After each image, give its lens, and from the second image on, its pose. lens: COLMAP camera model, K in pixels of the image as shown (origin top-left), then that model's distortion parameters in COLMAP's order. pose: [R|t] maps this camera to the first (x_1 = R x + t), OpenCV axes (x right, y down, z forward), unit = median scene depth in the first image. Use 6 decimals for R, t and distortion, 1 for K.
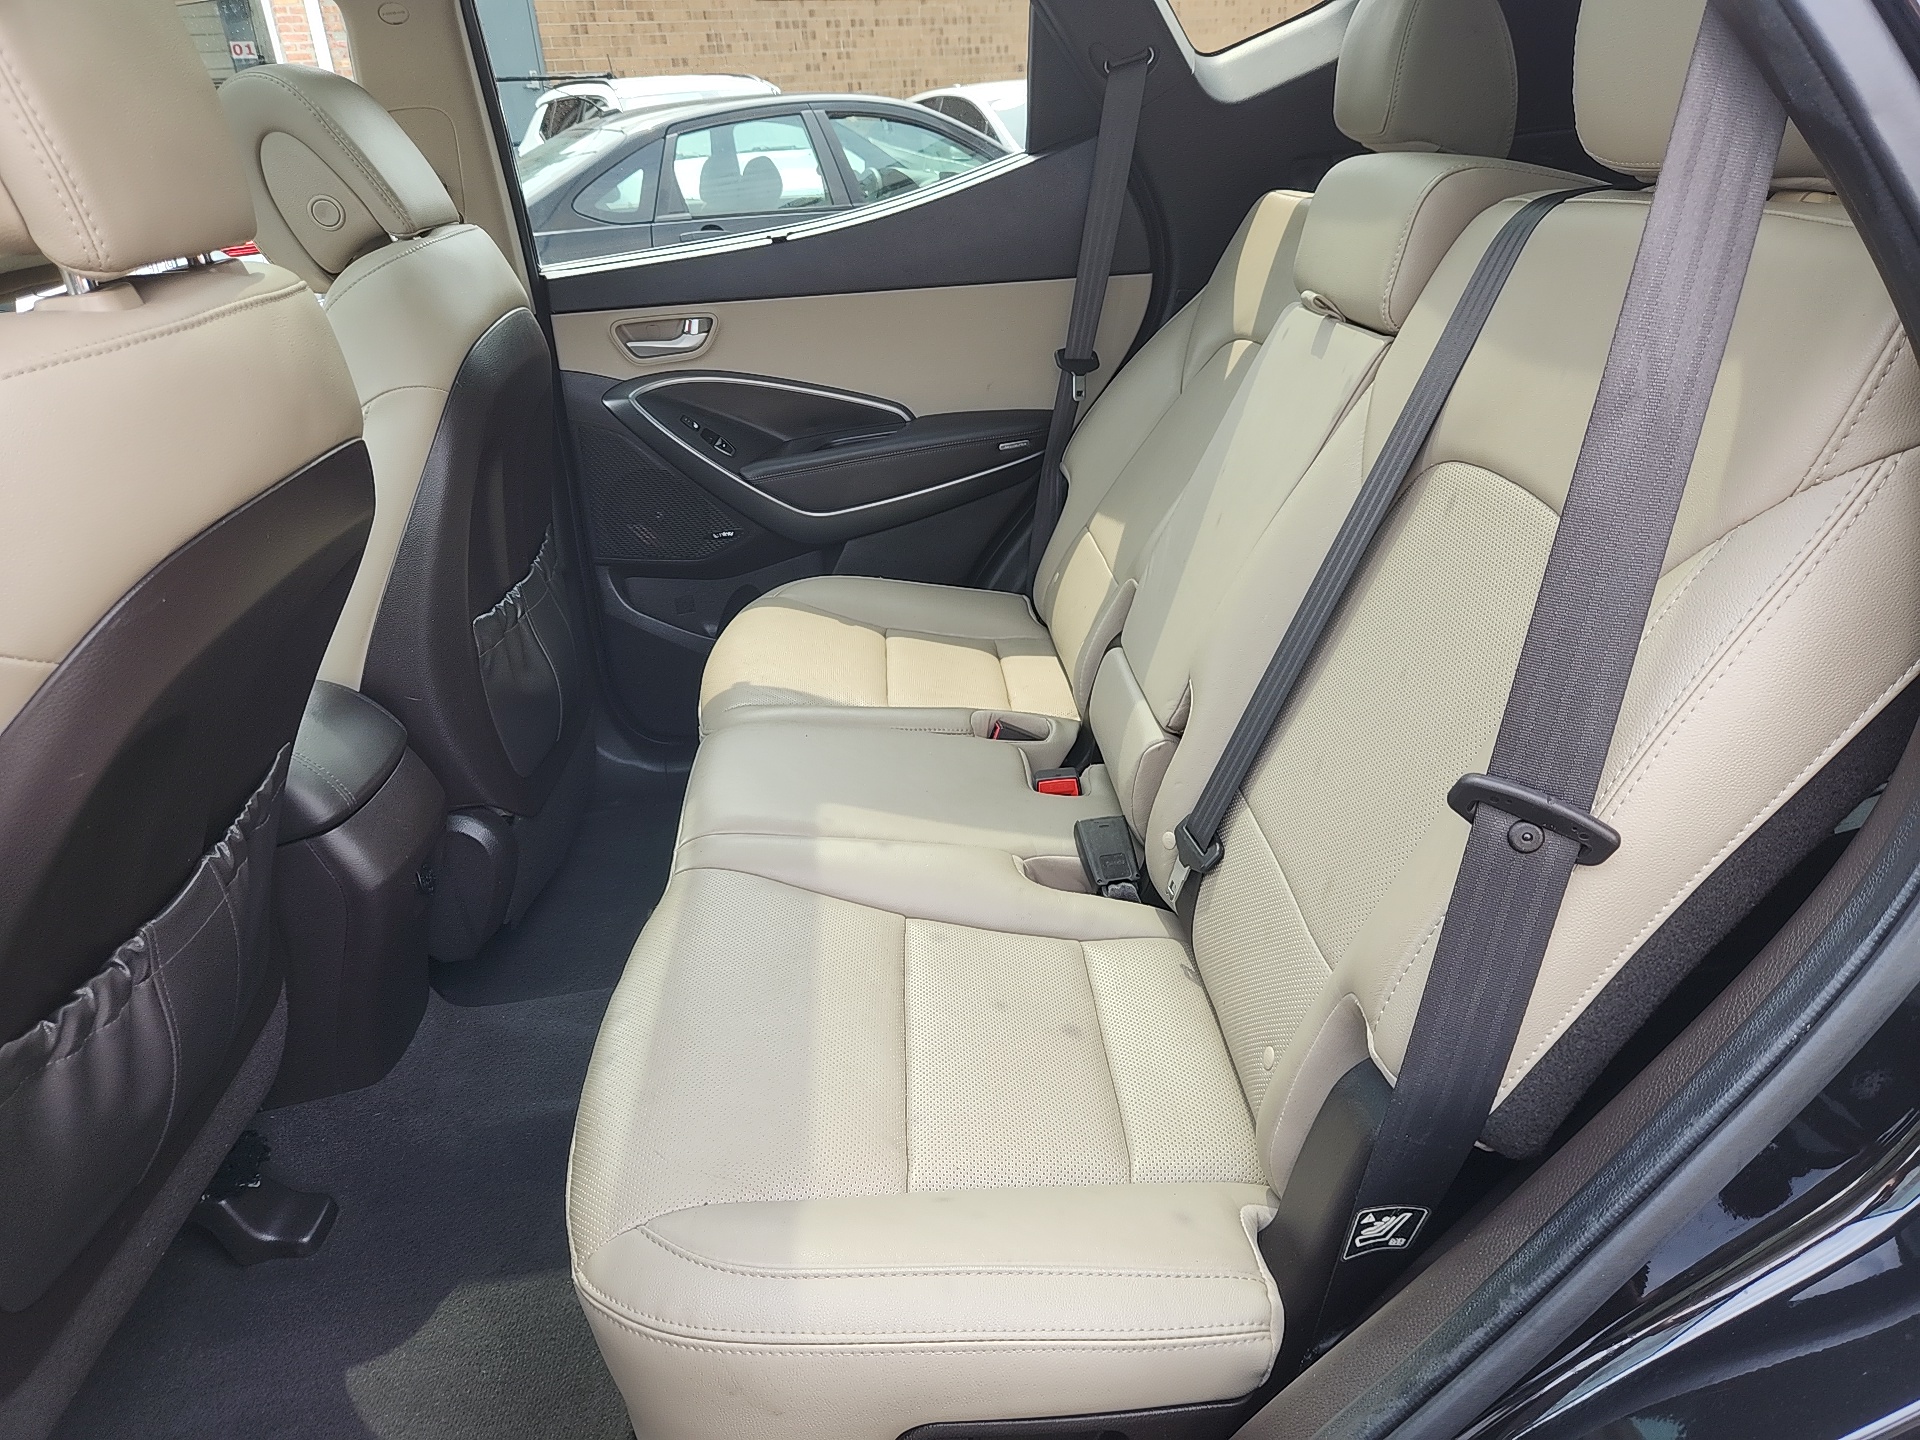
lens RADIAL K [[1307.6, 0, 963.8], [0, 1307.6, 720.0], [0, 0, 1]] dist [0.047541, -0.028349]
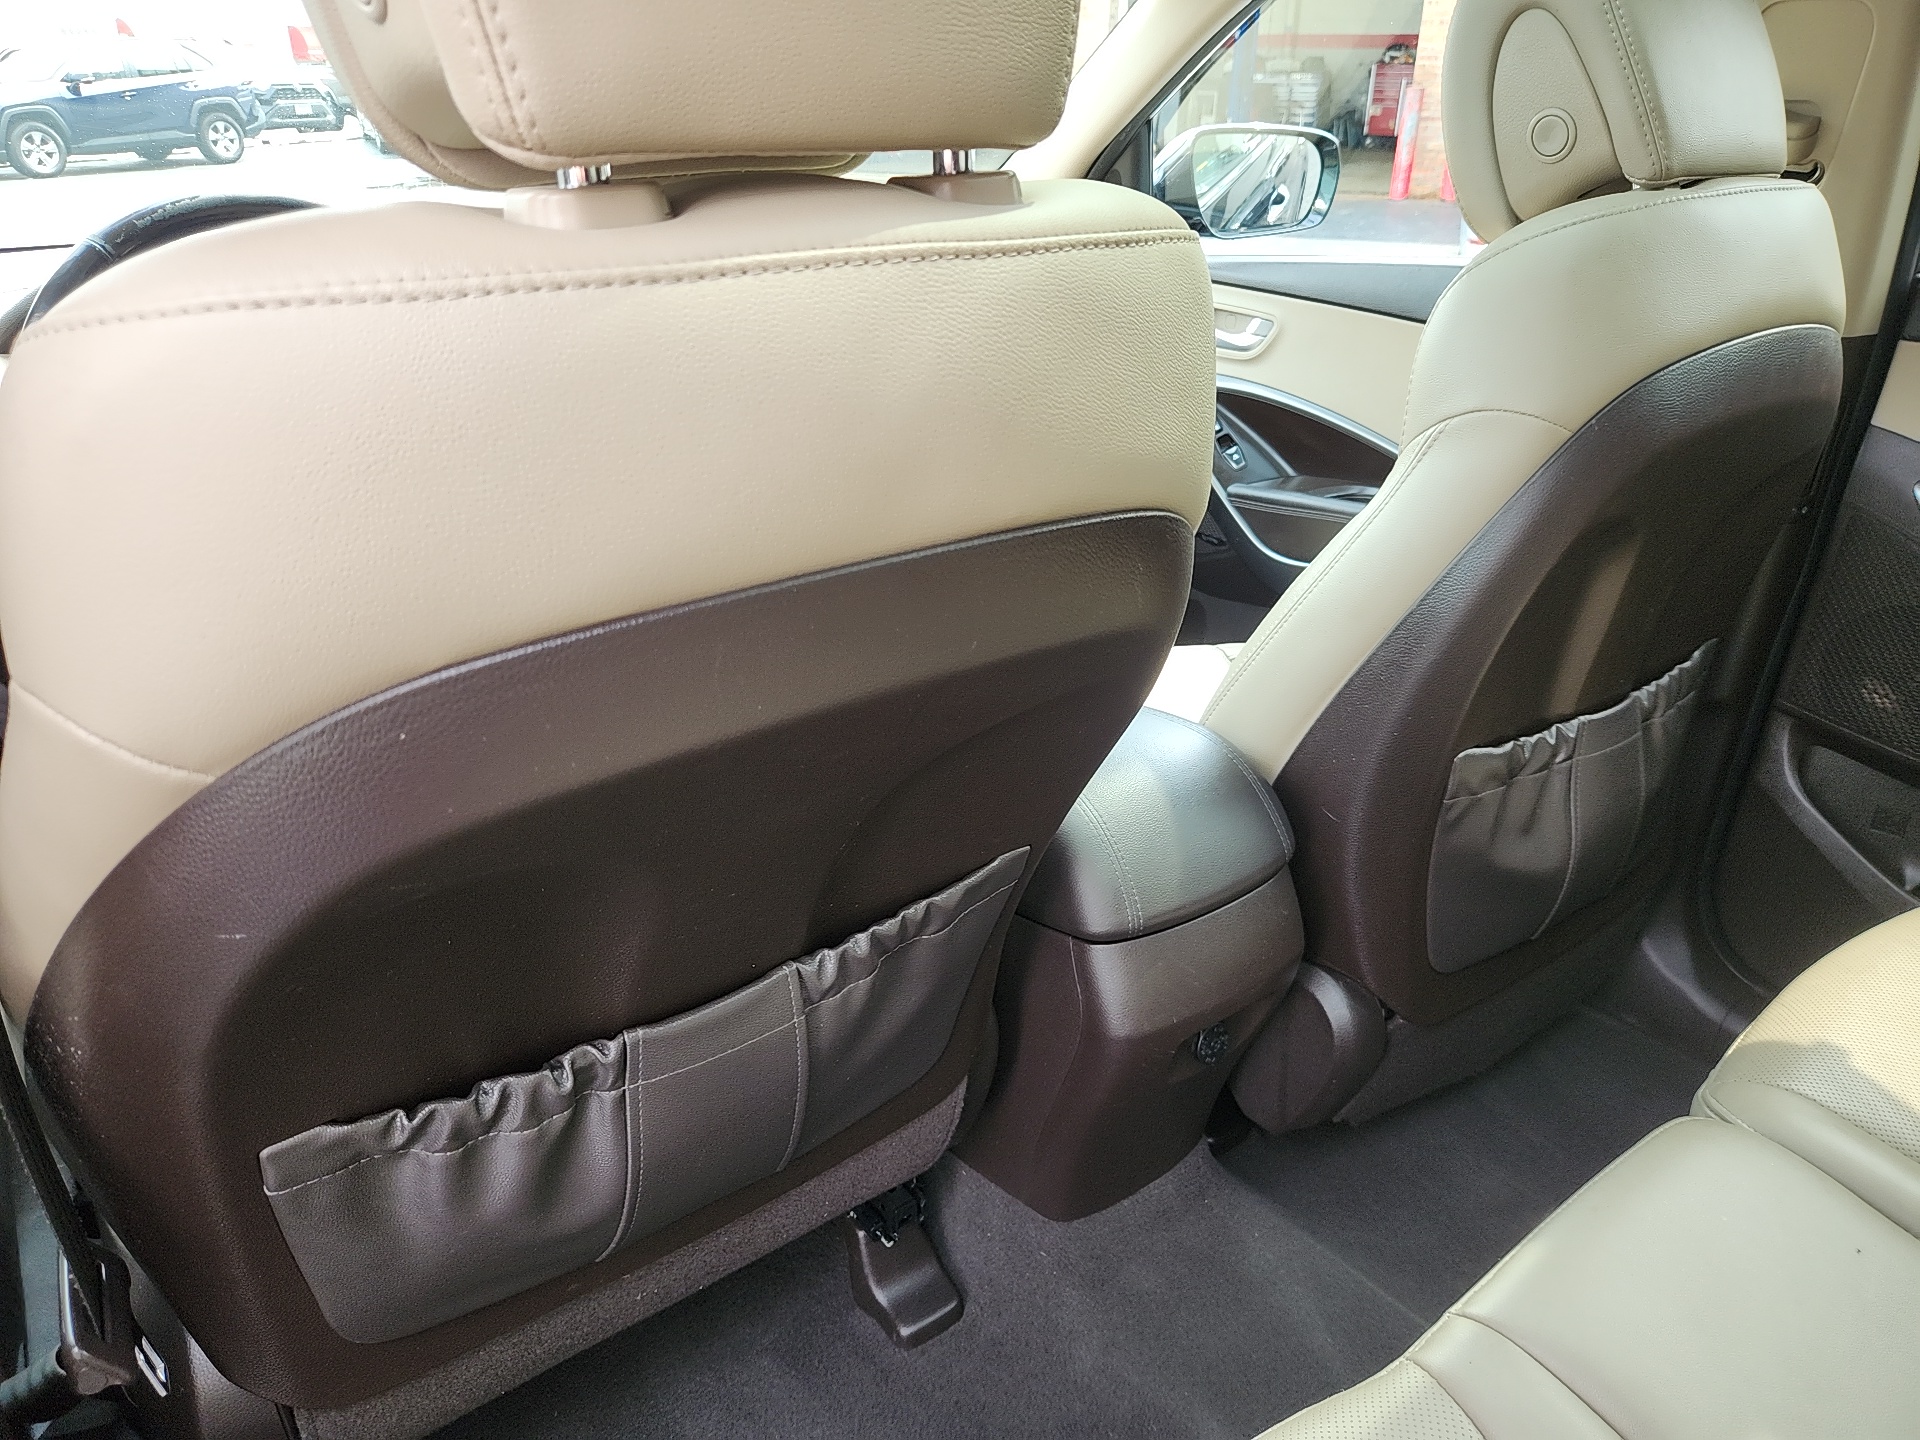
lens RADIAL K [[1307.6, 0, 959.8], [0, 1307.6, 740.1], [0, 0, 1]] dist [0.047541, -0.028349]
pose [[0.549052, 0.431126, -0.716011, -0.029359], [-0.392336, 0.889384, 0.234666, -0.150259], [0.737979, 0.152073, 0.657465, 0.382300]]
